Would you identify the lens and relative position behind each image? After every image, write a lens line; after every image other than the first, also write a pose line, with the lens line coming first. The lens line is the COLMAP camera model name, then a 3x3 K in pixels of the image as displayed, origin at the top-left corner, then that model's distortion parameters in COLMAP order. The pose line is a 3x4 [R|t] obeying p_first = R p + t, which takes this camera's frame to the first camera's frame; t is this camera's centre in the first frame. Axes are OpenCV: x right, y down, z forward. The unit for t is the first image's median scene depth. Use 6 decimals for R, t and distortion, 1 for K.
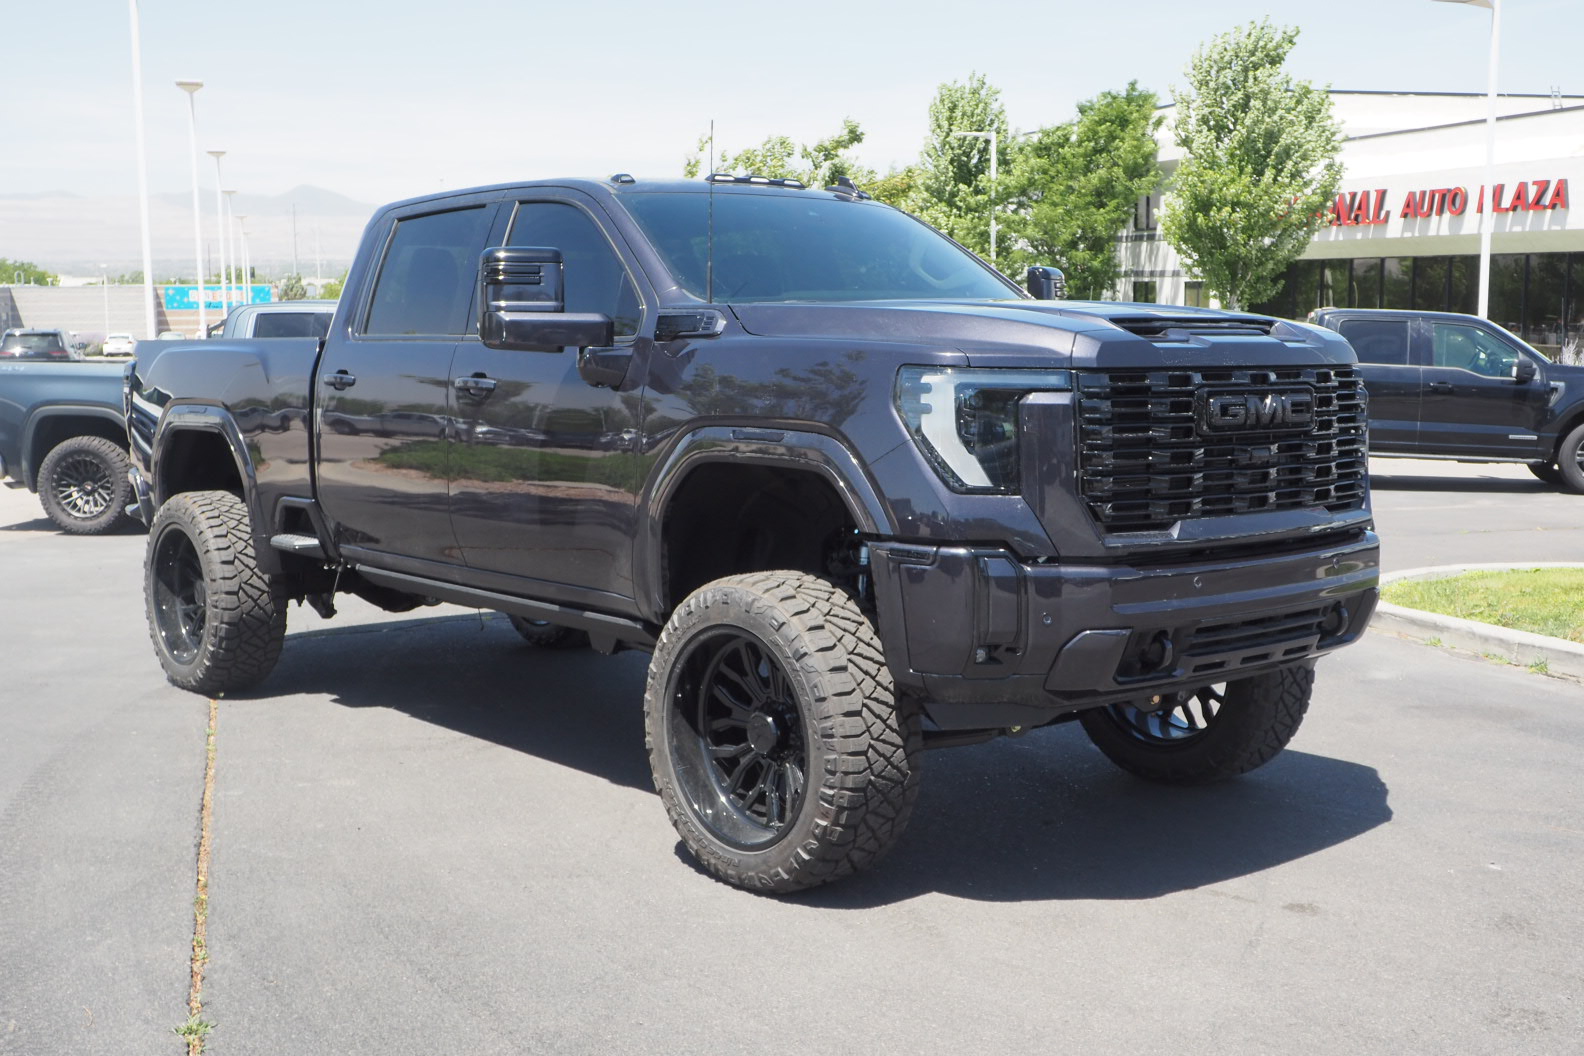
lens RADIAL K [[1796.5, 0, 788.4], [0, 1796.5, 532.5], [0, 0, 1]] dist [0.000493, 0.000000]
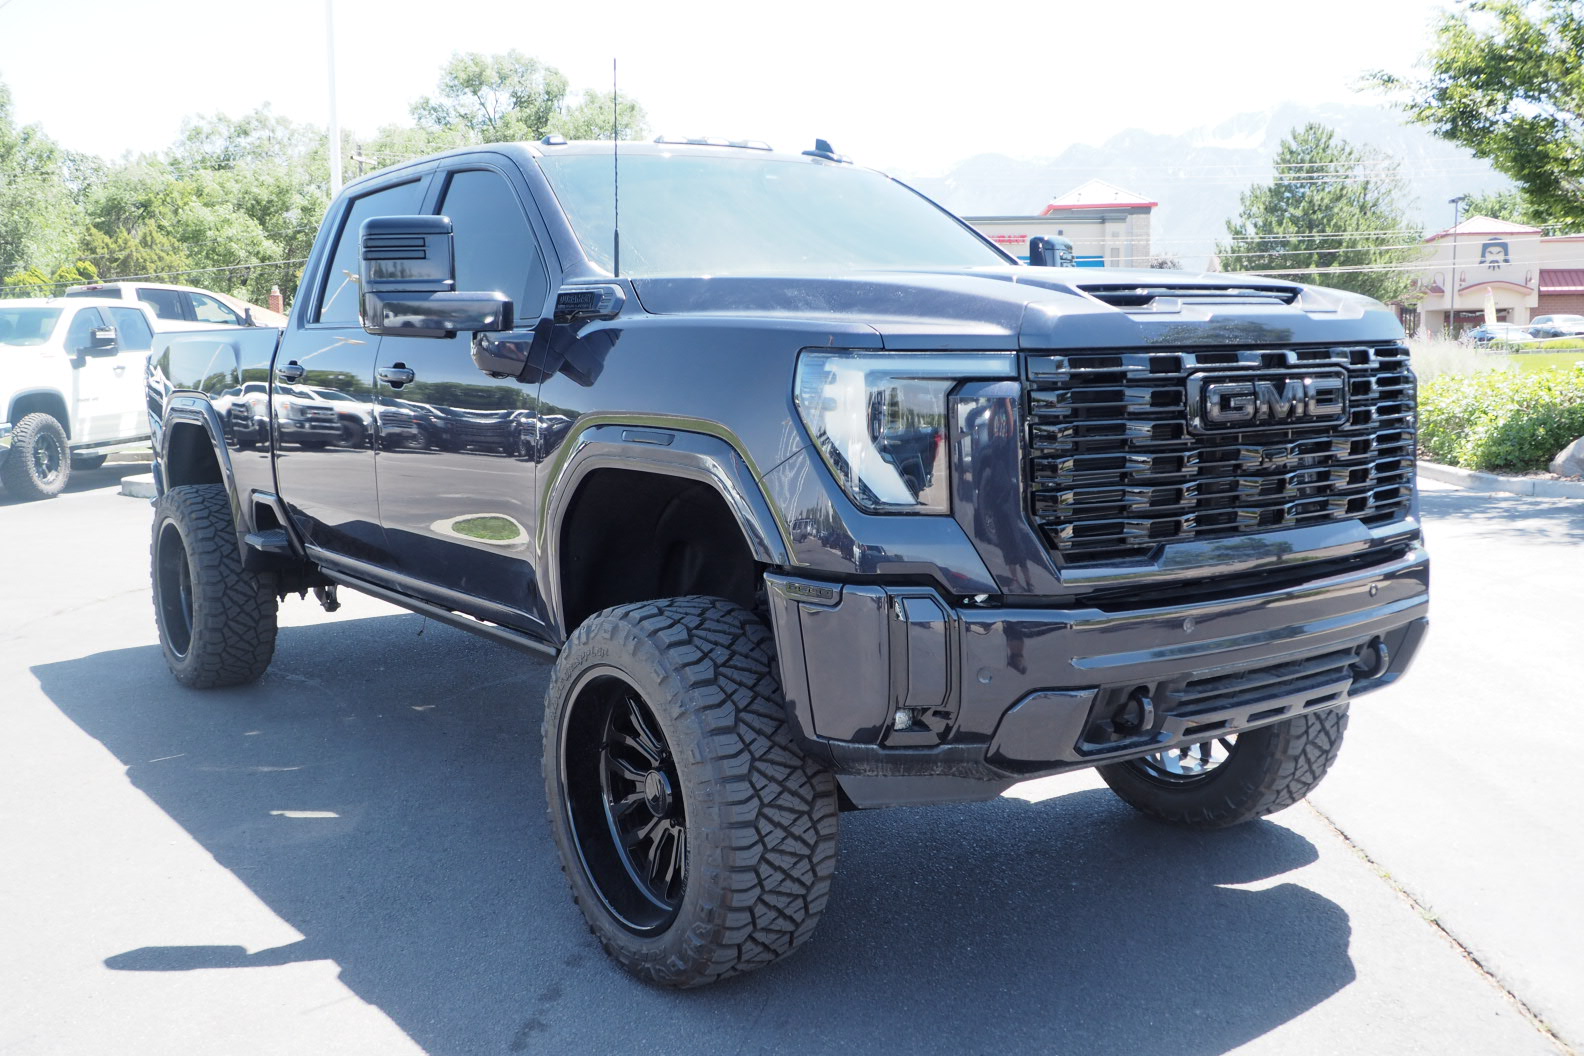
lens RADIAL K [[1520.0, 0, 795.8], [0, 1520.0, 547.2], [0, 0, 1]] dist [-0.007827, 0.000000]
pose [[0.996650, -0.000971, -0.081777, 0.103012], [0.004027, 0.999299, 0.037216, -0.028161], [0.081684, -0.037421, 0.995956, 0.304557]]
